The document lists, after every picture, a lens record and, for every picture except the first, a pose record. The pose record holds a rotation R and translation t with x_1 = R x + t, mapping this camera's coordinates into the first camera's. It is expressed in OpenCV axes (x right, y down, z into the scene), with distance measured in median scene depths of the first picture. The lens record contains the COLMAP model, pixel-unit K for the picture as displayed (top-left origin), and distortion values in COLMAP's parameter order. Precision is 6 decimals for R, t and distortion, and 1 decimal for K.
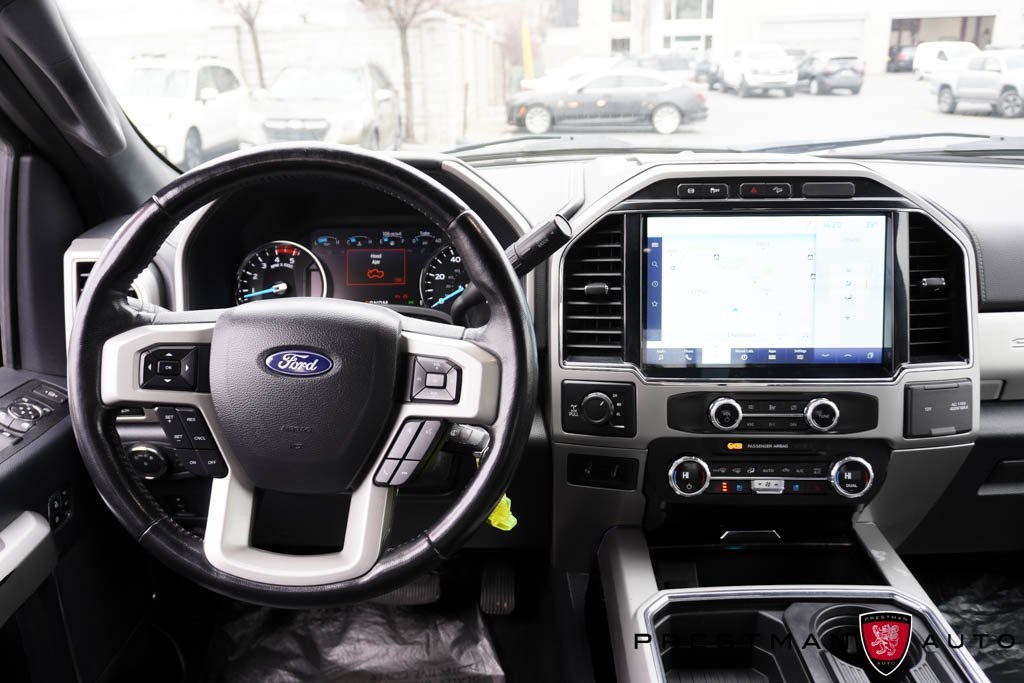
lens RADIAL K [[851.2, 0, 509.2], [0, 851.2, 339.5], [0, 0, 1]] dist [-0.027724, 0.007057]
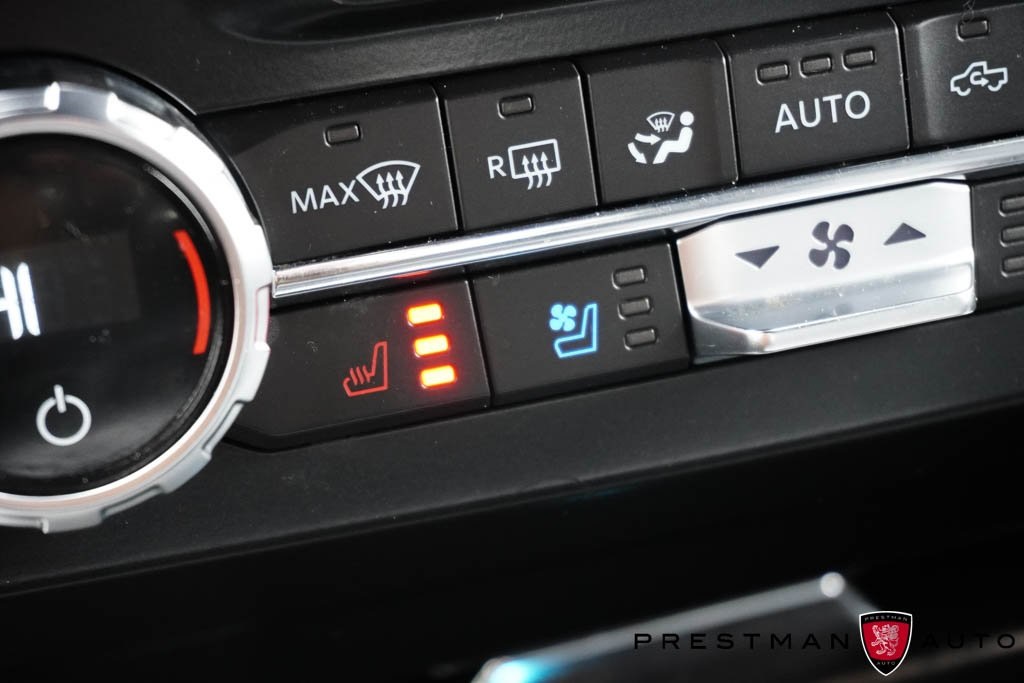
lens RADIAL K [[2216.6, 0, 511.9], [0, 2216.6, 341.7], [0, 0, 1]] dist [0.067840, 0.000000]
pose [[0.938600, -0.188928, 0.288682, 0.188045], [0.135291, 0.971272, 0.195774, 0.123589], [-0.317376, -0.144698, 0.937195, 0.755152]]
